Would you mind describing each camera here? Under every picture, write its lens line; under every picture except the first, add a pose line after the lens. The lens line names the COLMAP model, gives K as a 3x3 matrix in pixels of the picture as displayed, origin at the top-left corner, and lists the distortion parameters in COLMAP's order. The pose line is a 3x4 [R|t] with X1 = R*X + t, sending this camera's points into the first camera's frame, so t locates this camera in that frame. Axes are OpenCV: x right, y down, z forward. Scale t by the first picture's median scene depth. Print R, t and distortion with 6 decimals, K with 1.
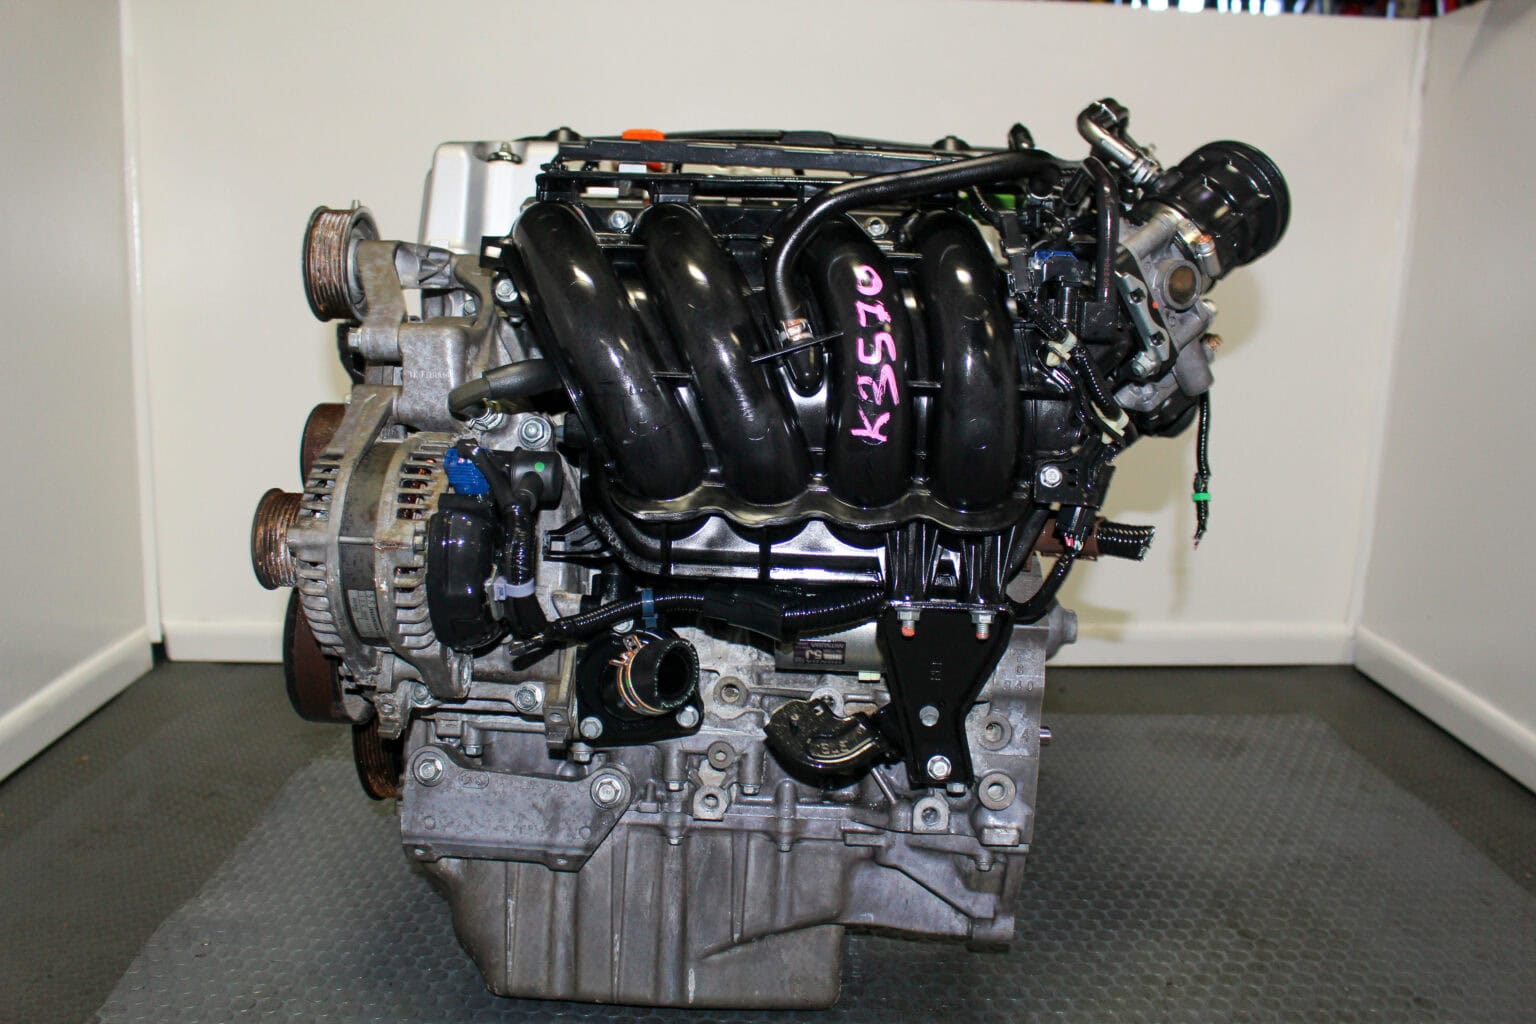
lens RADIAL K [[1233.1, 0, 776.0], [0, 1233.1, 504.2], [0, 0, 1]] dist [-0.085267, -0.003038]
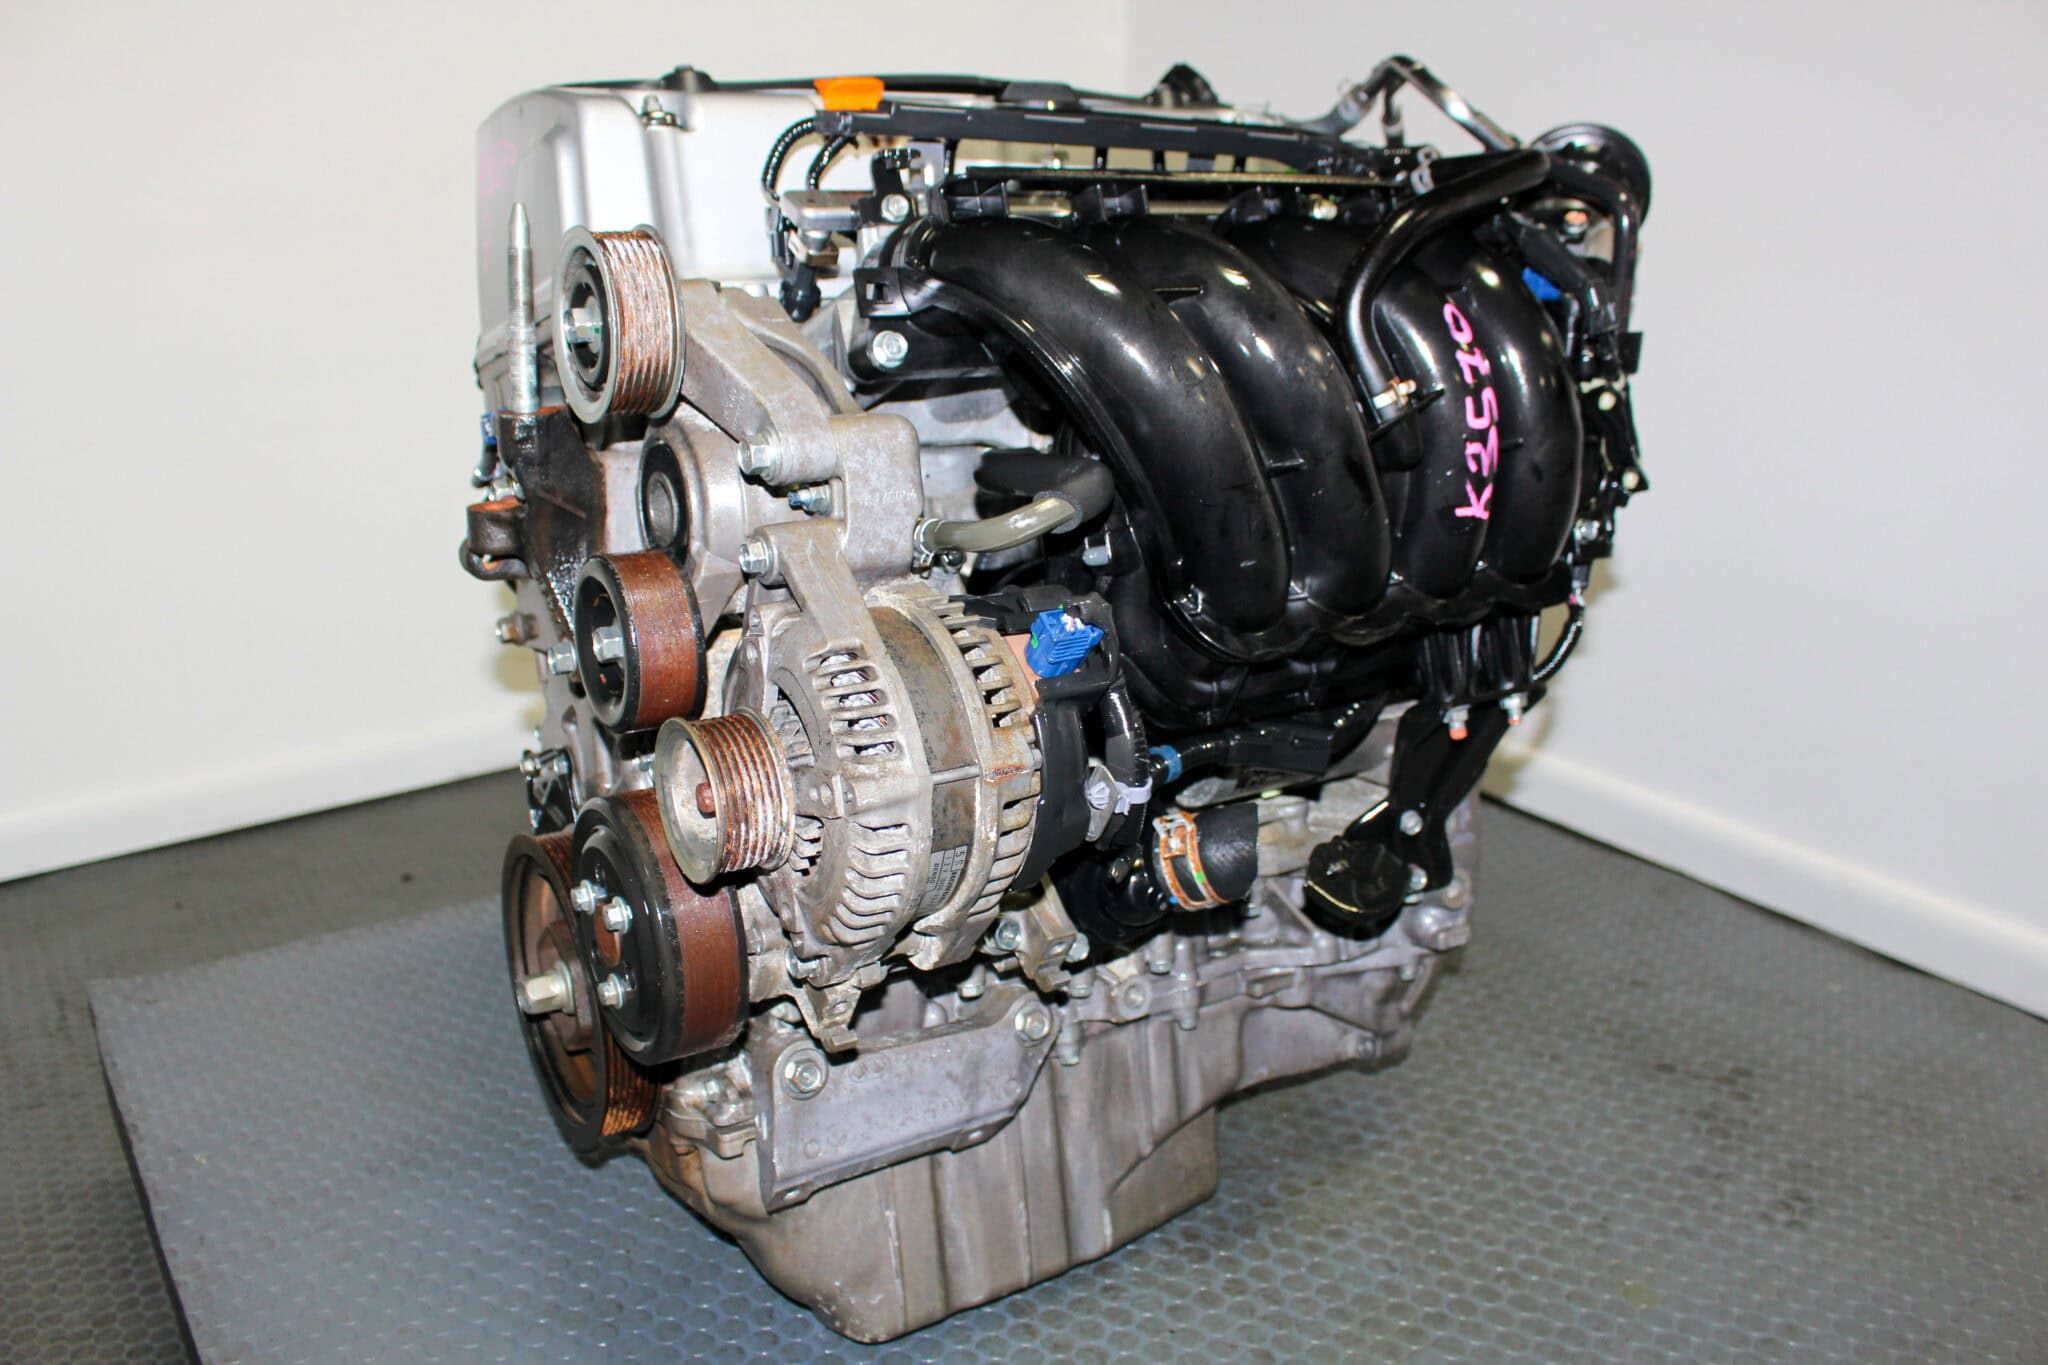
lens RADIAL K [[1644.1, 0, 1034.7], [0, 1644.1, 672.1], [0, 0, 1]] dist [-0.085267, -0.003038]
pose [[0.814861, -0.184517, 0.549504, -0.713739], [0.113741, 0.980451, 0.160557, -0.145579], [-0.568387, -0.068330, 0.819919, 0.233926]]
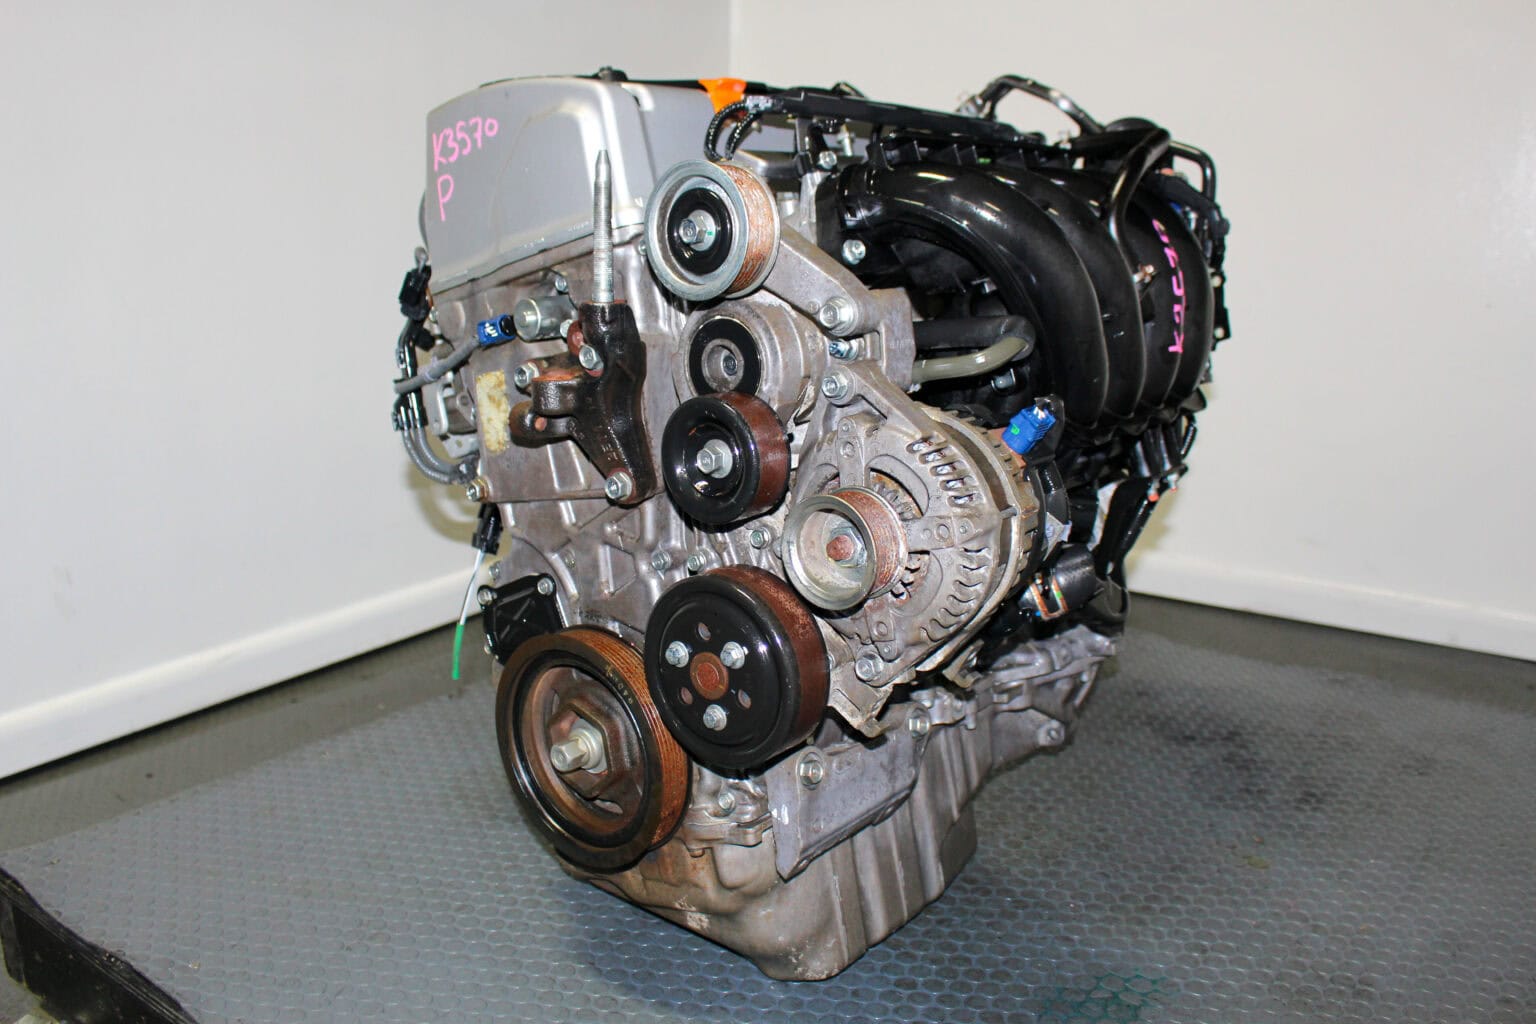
lens RADIAL K [[1297.2, 0, 768.0], [0, 1297.2, 512.0], [0, 0, 1]] dist [-0.086109, 0.002684]
pose [[0.588129, -0.211868, 0.780523, -1.166124], [0.163422, 0.976302, 0.141871, -0.137825], [-0.792084, 0.044116, 0.608816, 0.467619]]
